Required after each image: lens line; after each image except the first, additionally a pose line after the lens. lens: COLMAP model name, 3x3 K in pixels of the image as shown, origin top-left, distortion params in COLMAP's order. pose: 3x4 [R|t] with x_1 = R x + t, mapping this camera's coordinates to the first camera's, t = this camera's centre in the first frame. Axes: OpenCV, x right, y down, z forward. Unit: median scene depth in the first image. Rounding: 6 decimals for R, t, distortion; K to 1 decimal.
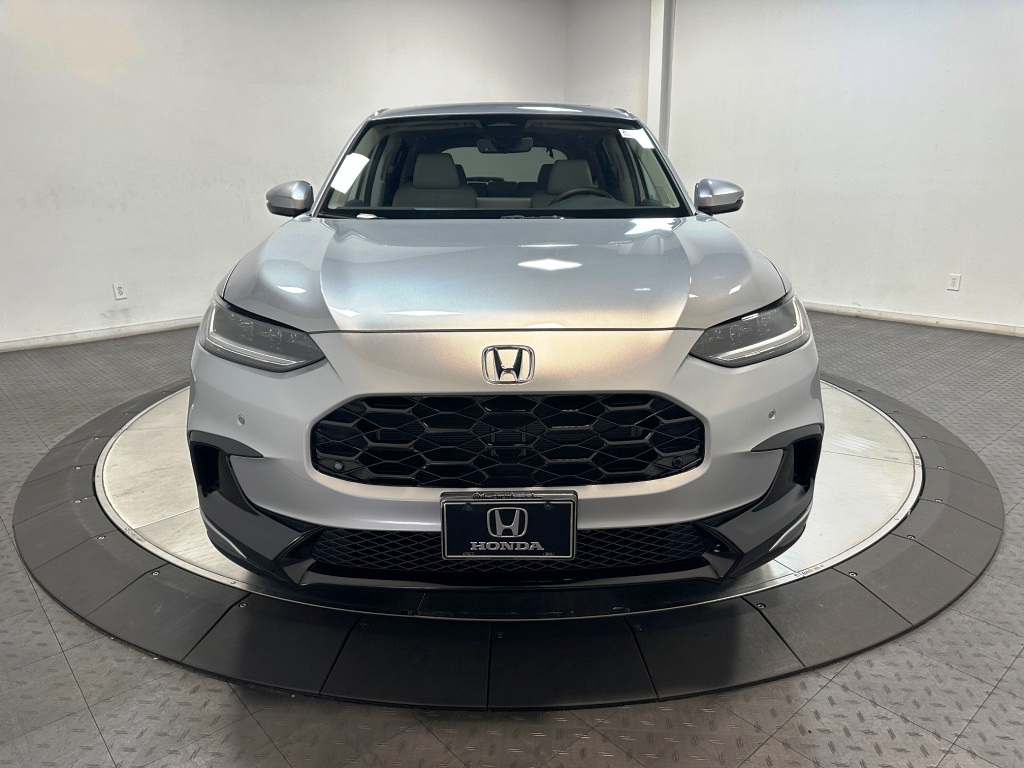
lens RADIAL K [[712.8, 0, 509.2], [0, 712.8, 387.3], [0, 0, 1]] dist [0.003182, -0.014407]
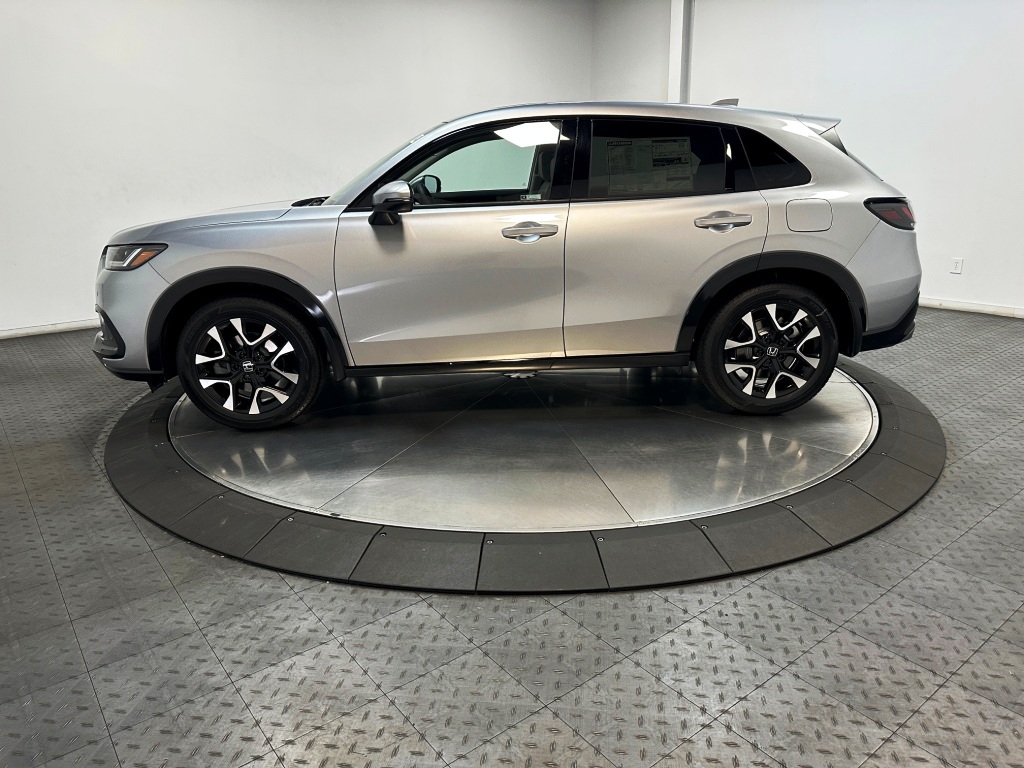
lens RADIAL K [[712.8, 0, 514.6], [0, 712.8, 379.2], [0, 0, 1]] dist [0.003182, -0.014407]
pose [[0.998695, 0.005915, -0.050725, 0.089606], [-0.005540, 0.999956, 0.007533, 0.045823], [0.050768, -0.007242, 0.998684, -0.245822]]
